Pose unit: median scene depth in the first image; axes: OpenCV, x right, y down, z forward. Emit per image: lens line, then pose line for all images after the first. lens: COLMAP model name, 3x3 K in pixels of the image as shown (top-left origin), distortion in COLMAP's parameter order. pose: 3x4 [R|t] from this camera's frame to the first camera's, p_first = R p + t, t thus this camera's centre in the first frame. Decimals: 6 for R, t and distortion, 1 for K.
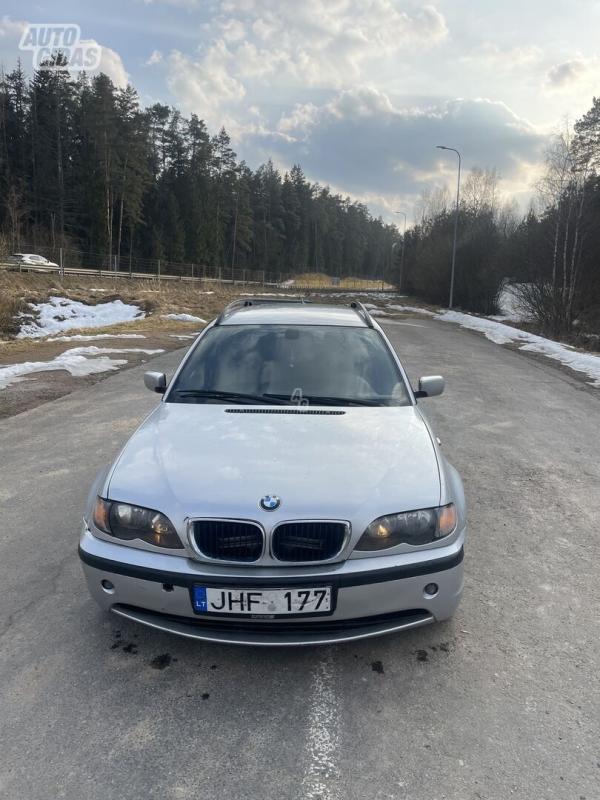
lens RADIAL K [[602.3, 0, 307.1], [0, 602.3, 399.7], [0, 0, 1]] dist [0.081839, -0.114266]
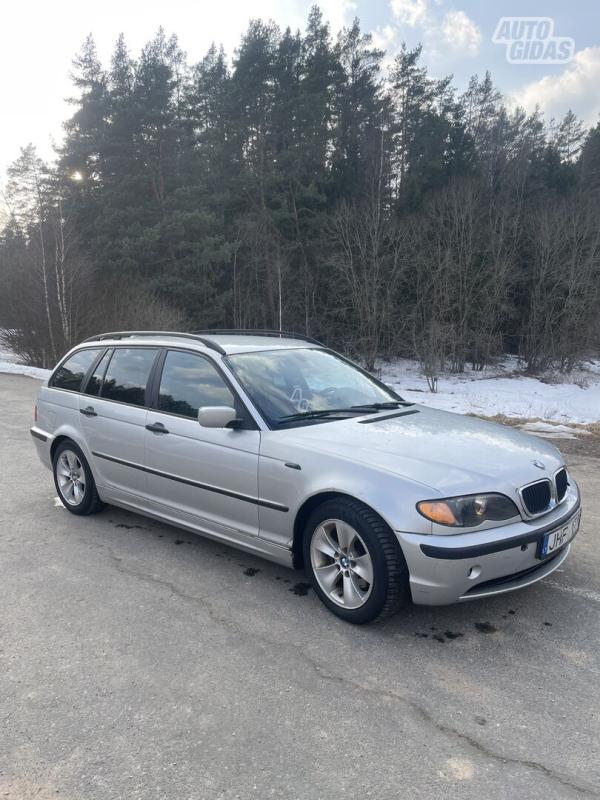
lens RADIAL K [[602.3, 0, 307.1], [0, 602.3, 399.7], [0, 0, 1]] dist [0.081839, -0.114266]
pose [[0.645675, -0.112580, 0.755268, -1.386851], [0.163591, 0.986502, 0.007195, -0.063503], [-0.745884, 0.118909, 0.655377, 0.484619]]
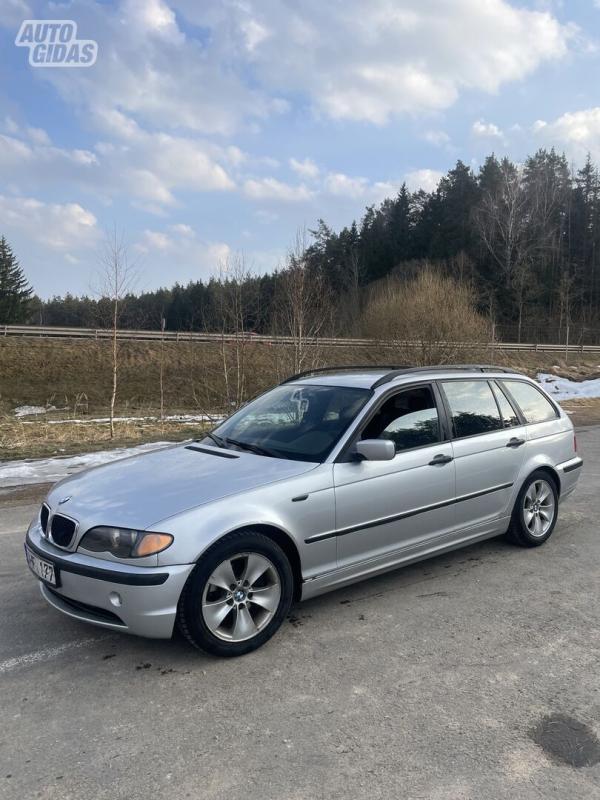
lens RADIAL K [[602.3, 0, 307.1], [0, 602.3, 399.7], [0, 0, 1]] dist [0.081839, -0.114266]
pose [[0.644051, 0.028452, -0.764453, 1.371580], [-0.126056, 0.989595, -0.069371, -0.032238], [0.754525, 0.141043, 0.640936, 0.485192]]
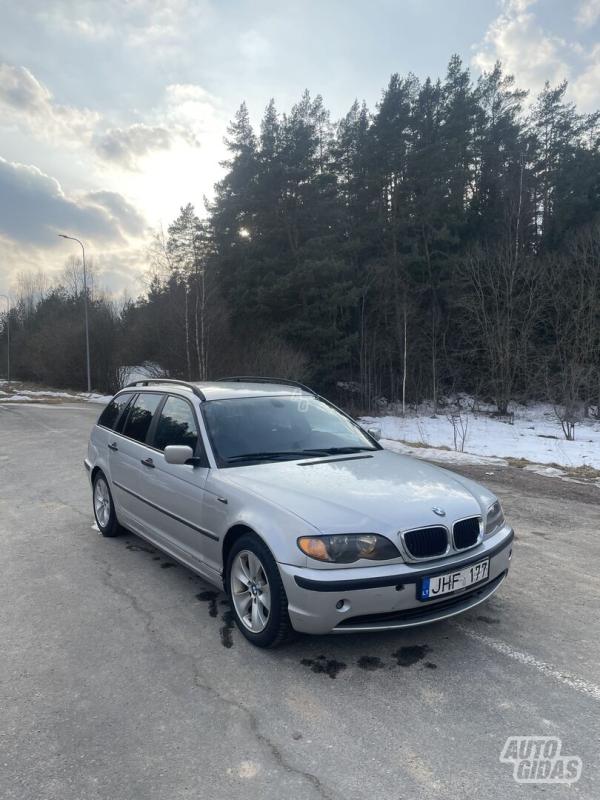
lens RADIAL K [[602.3, 0, 307.1], [0, 602.3, 399.7], [0, 0, 1]] dist [0.081839, -0.114266]
pose [[0.803831, -0.049917, 0.592760, -1.130456], [0.129632, 0.987224, -0.092655, 0.005135], [-0.580561, 0.151320, 0.800032, 0.011713]]
